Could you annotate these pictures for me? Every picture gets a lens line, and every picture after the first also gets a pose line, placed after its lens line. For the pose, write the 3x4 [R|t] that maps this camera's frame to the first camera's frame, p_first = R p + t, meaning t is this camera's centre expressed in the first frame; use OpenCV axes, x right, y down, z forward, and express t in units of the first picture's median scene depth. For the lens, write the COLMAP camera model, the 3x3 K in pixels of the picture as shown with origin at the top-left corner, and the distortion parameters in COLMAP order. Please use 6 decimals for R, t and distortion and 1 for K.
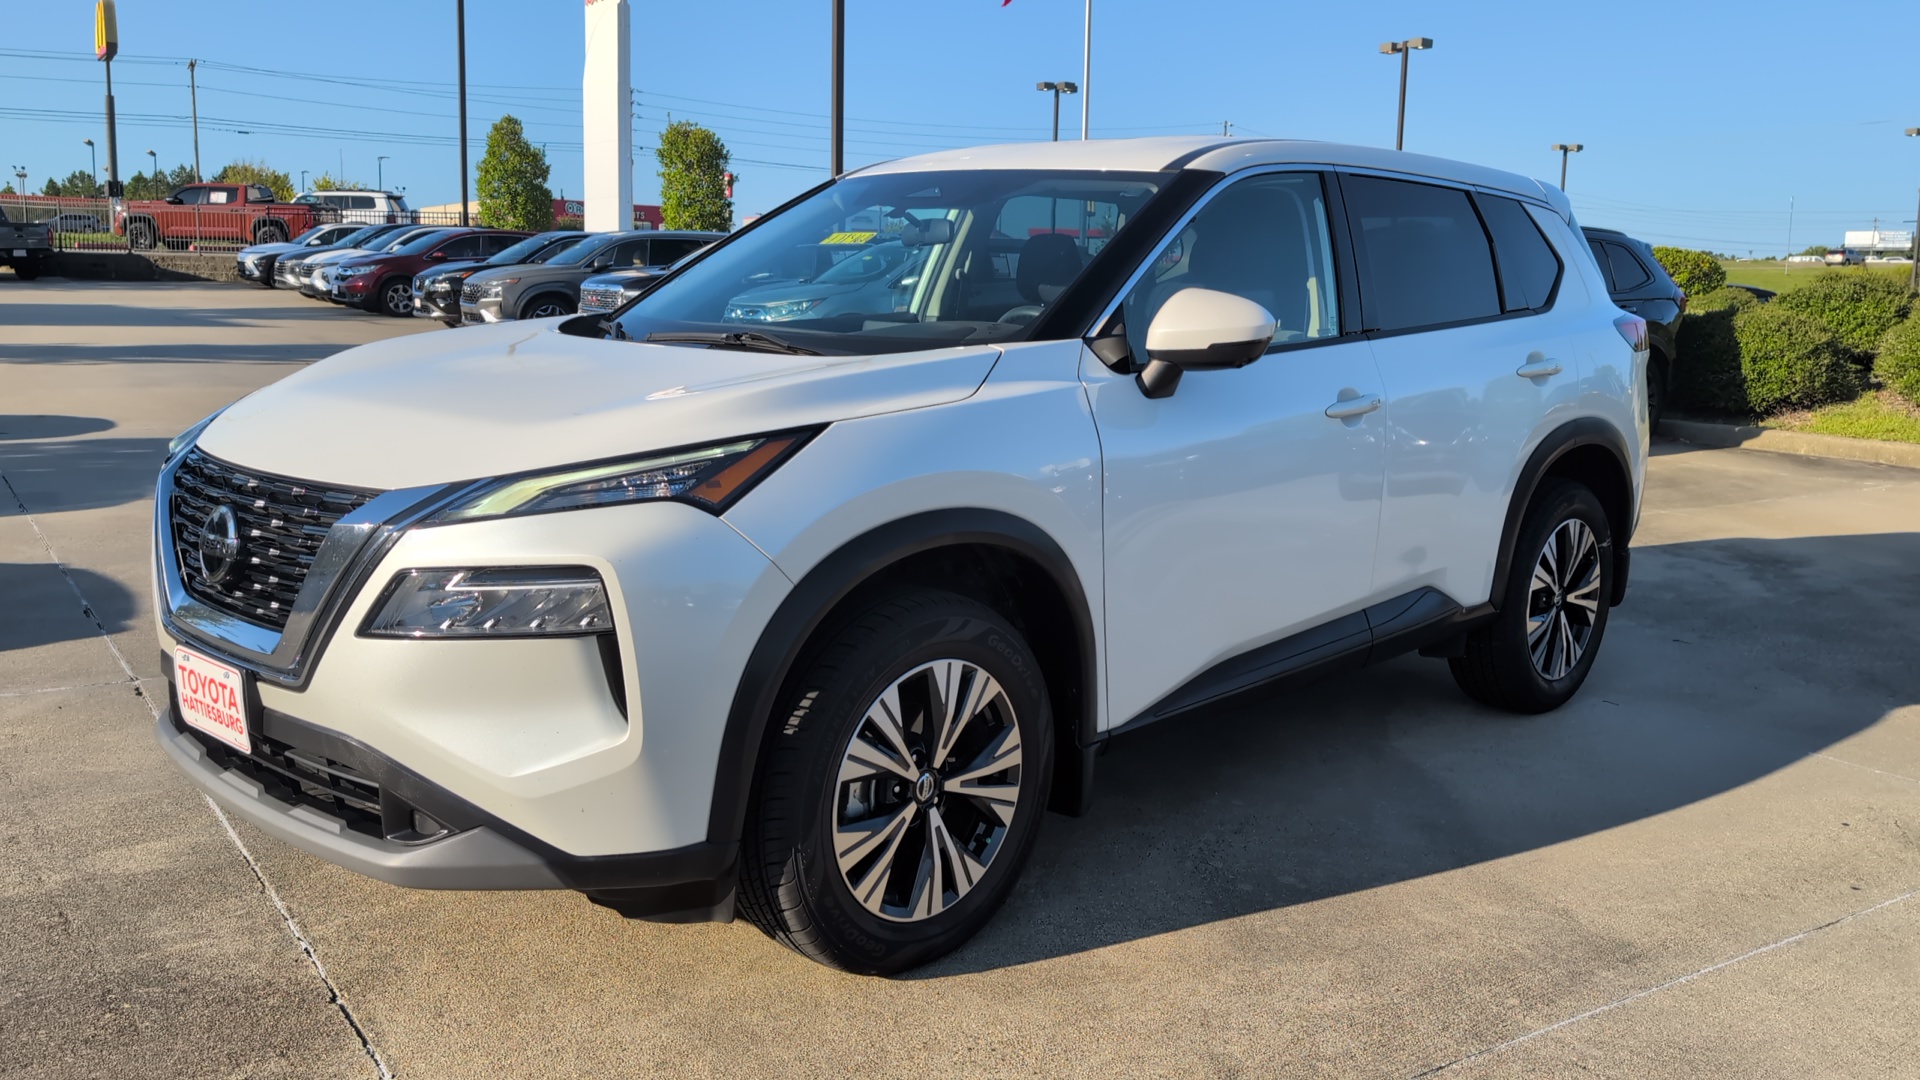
lens RADIAL K [[1627.3, 0, 961.7], [0, 1627.3, 528.7], [0, 0, 1]] dist [0.033021, -0.043415]
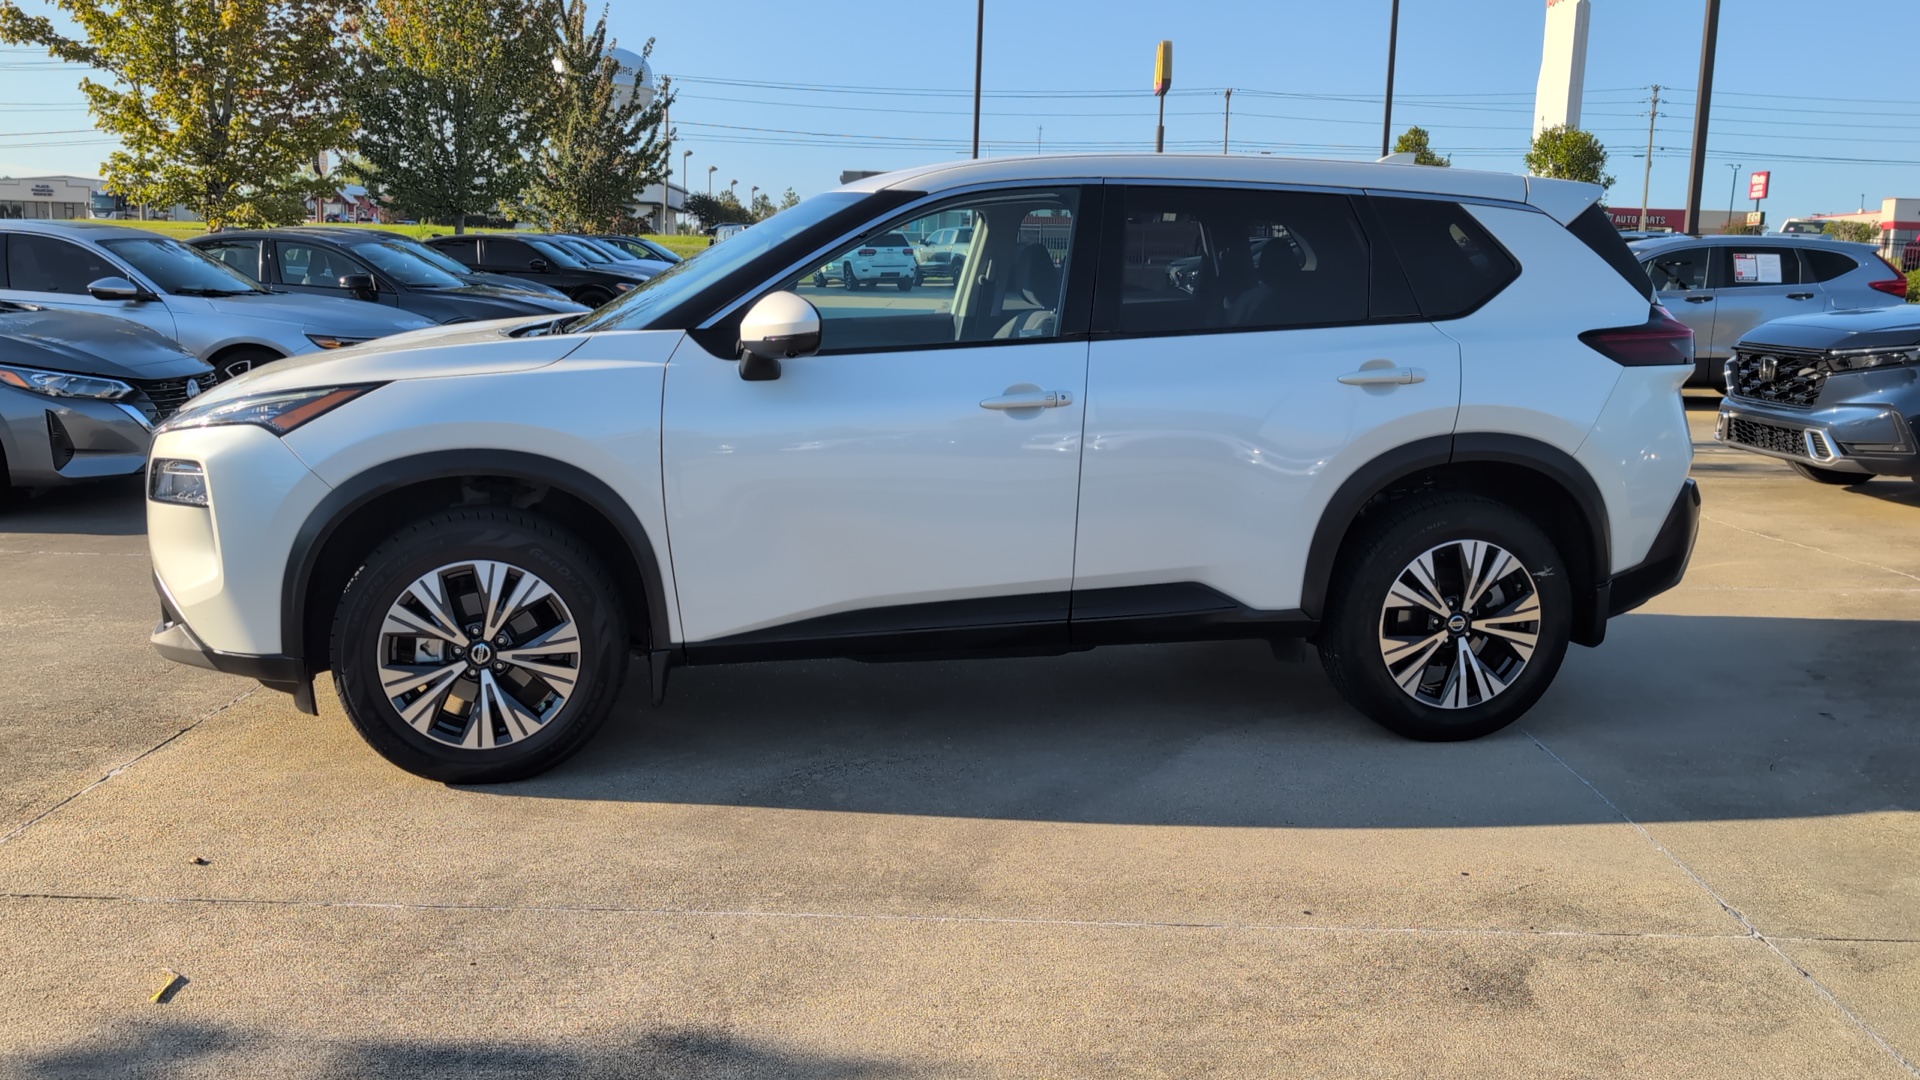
lens RADIAL K [[1627.3, 0, 958.5], [0, 1627.3, 549.7], [0, 0, 1]] dist [0.033021, -0.043415]
pose [[0.818540, 0.092541, -0.566947, 1.013422], [-0.088784, 0.995460, 0.034302, -0.009612], [0.567548, 0.022258, 0.823040, 0.093926]]
